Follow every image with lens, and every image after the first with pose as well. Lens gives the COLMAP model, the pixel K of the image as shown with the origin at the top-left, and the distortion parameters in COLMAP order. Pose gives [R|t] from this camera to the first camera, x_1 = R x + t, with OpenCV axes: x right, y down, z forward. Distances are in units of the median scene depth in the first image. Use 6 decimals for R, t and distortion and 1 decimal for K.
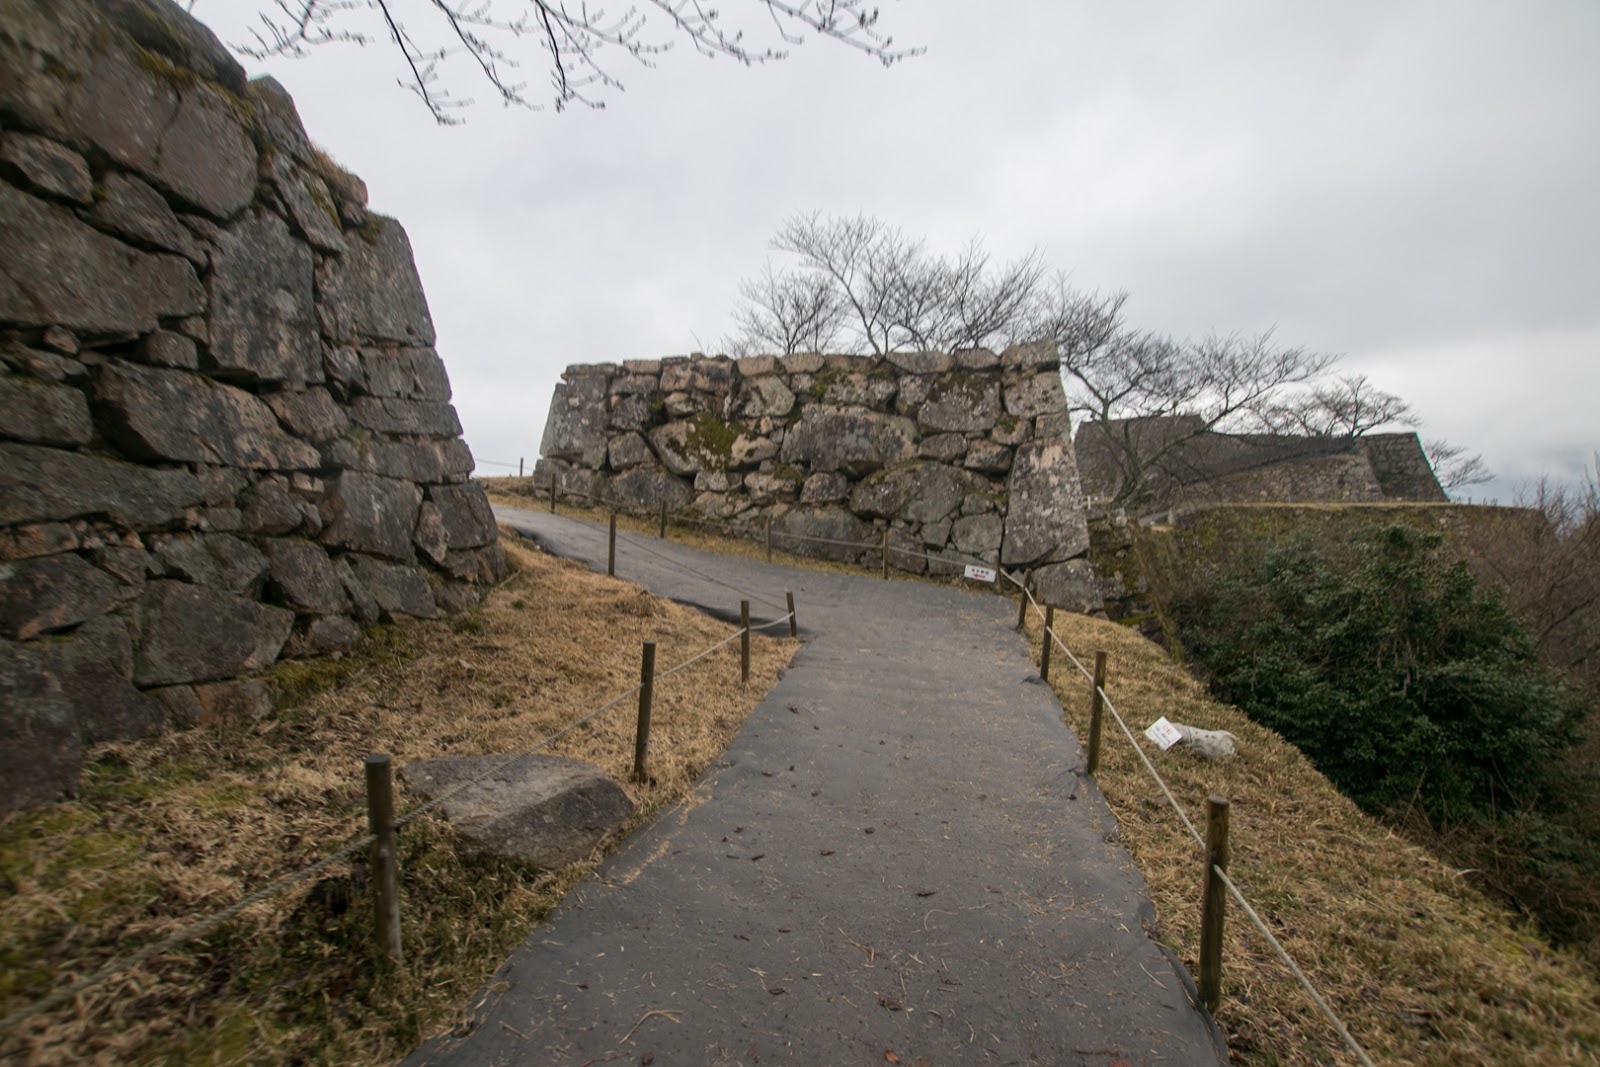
lens RADIAL K [[717.0, 0, 792.9], [0, 717.0, 536.0], [0, 0, 1]] dist [-0.019173, -0.000274]
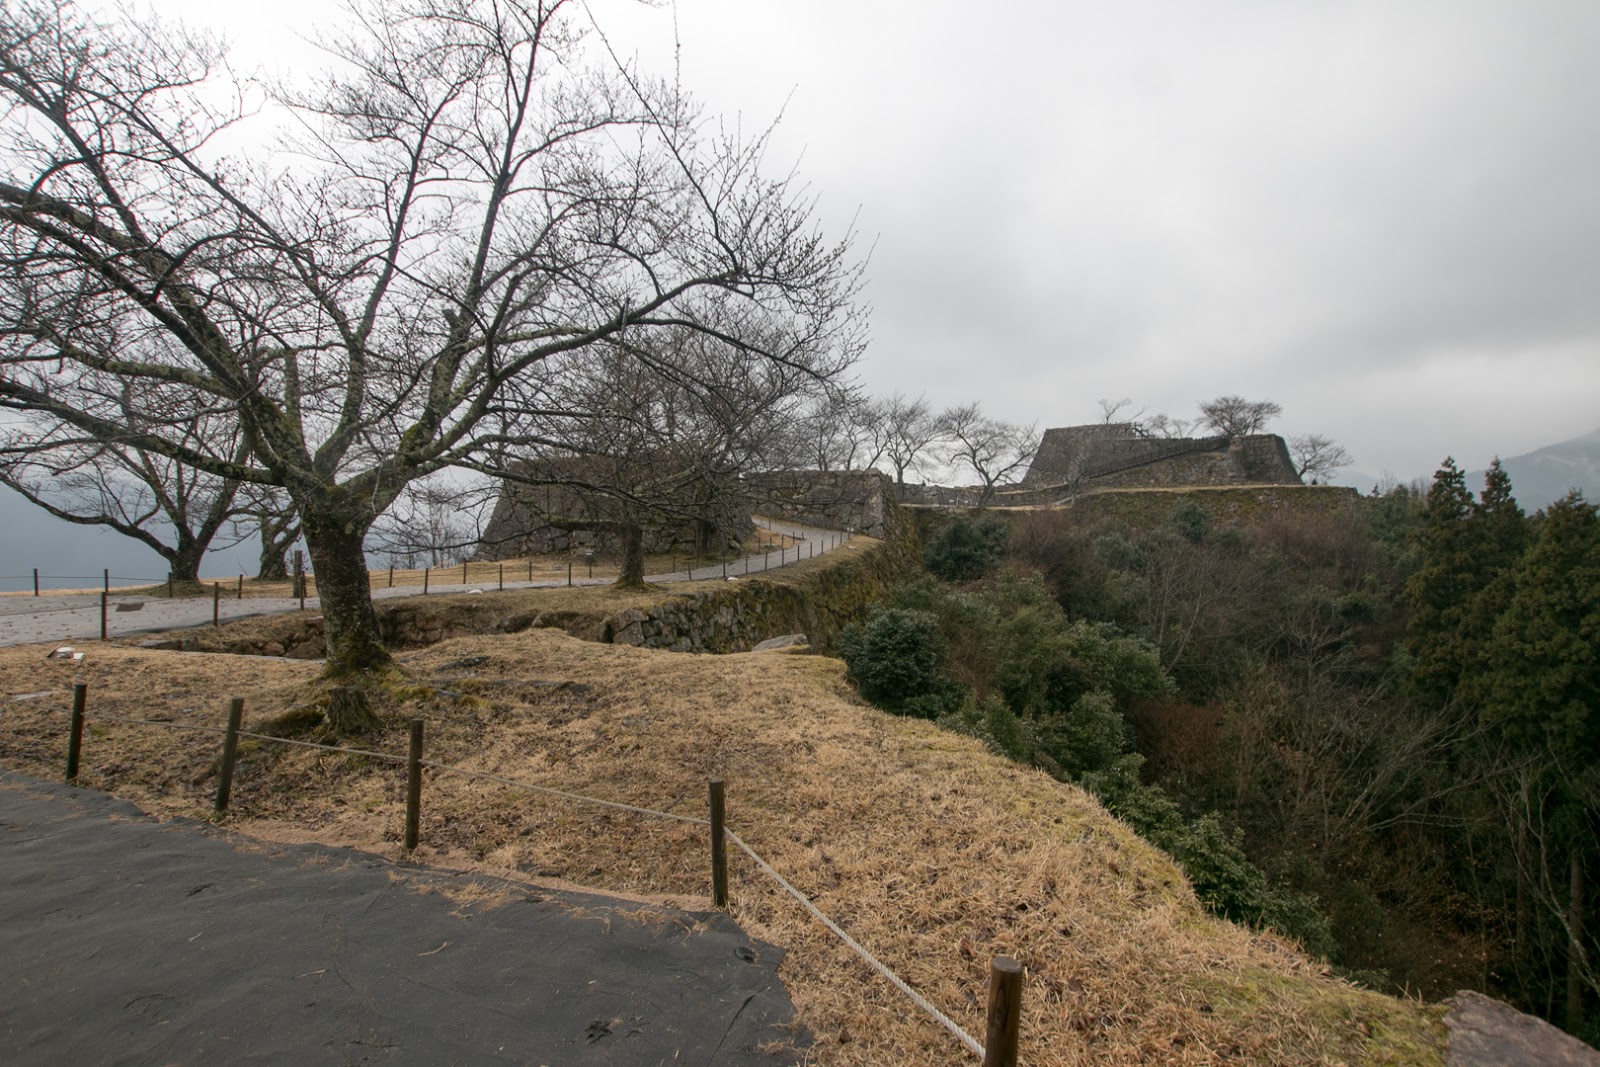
lens RADIAL K [[717.0, 0, 786.5], [0, 717.0, 531.7], [0, 0, 1]] dist [-0.019173, -0.000274]
pose [[0.994445, -0.020749, -0.103195, 0.061022], [0.023293, 0.999452, 0.023507, -0.008192], [0.102651, -0.025780, 0.994383, -0.629548]]
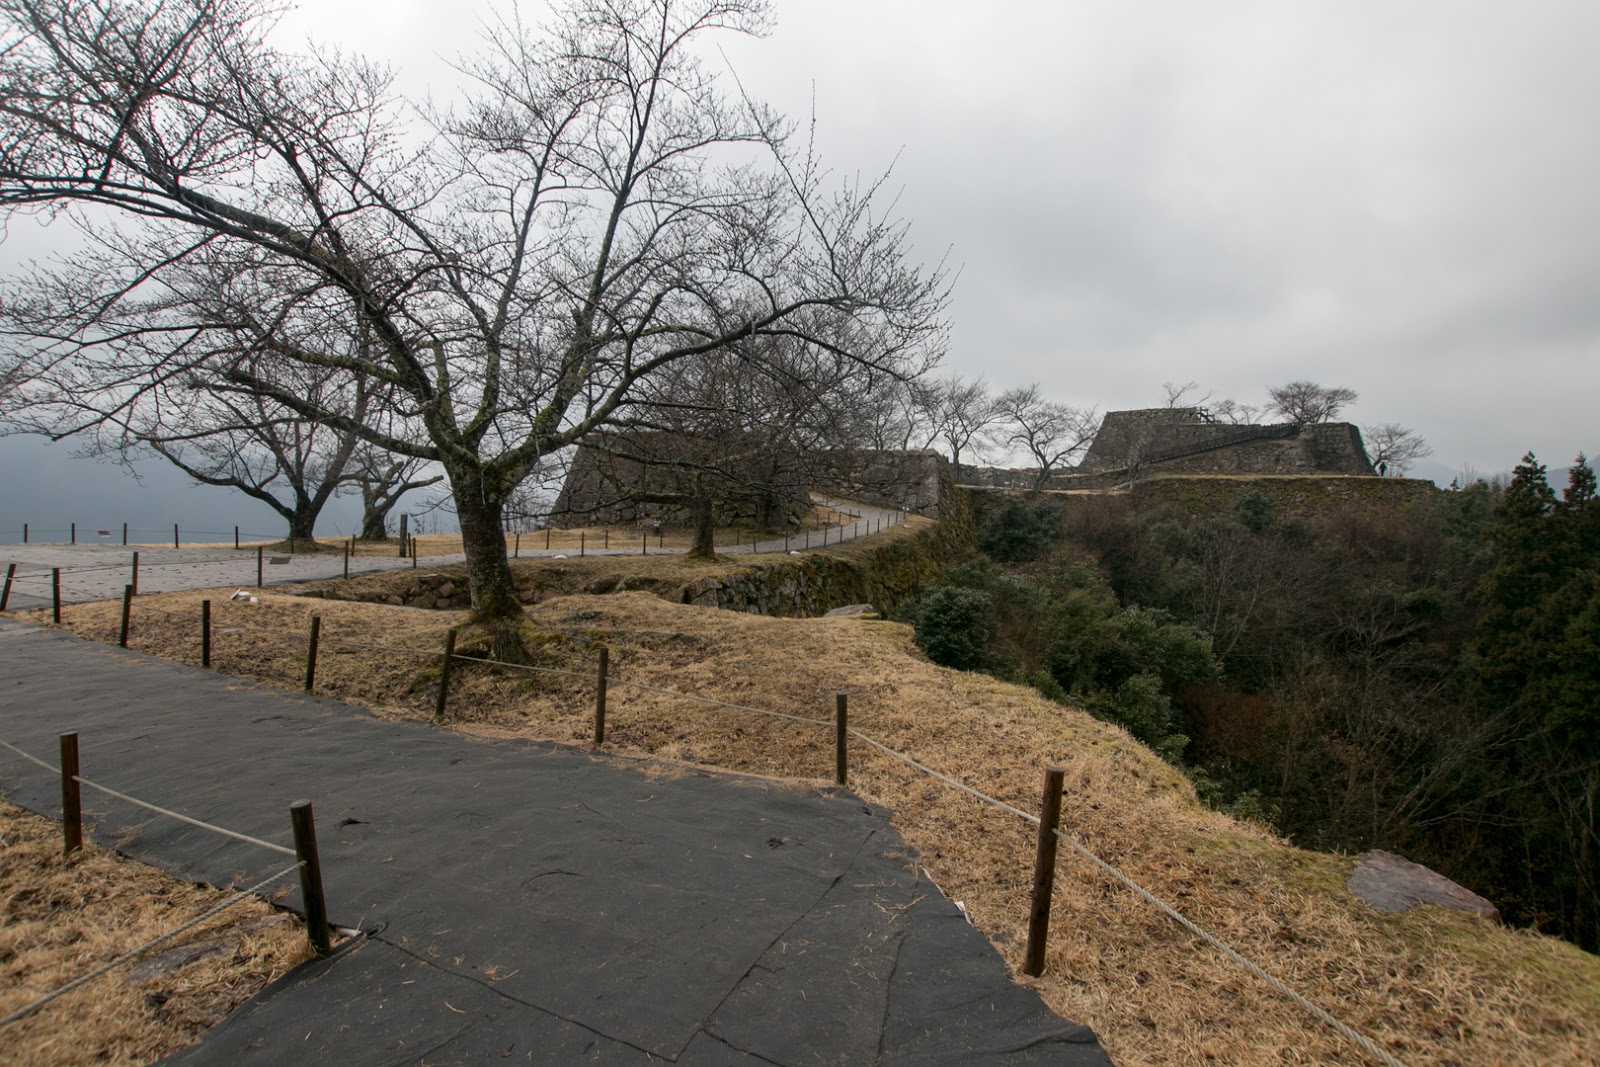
lens RADIAL K [[717.0, 0, 792.3], [0, 717.0, 533.5], [0, 0, 1]] dist [-0.019173, -0.000274]
pose [[0.986347, 0.013555, -0.164123, 0.056292], [-0.003971, 0.998275, 0.058584, -0.009365], [0.164634, -0.057133, 0.984699, -0.652153]]
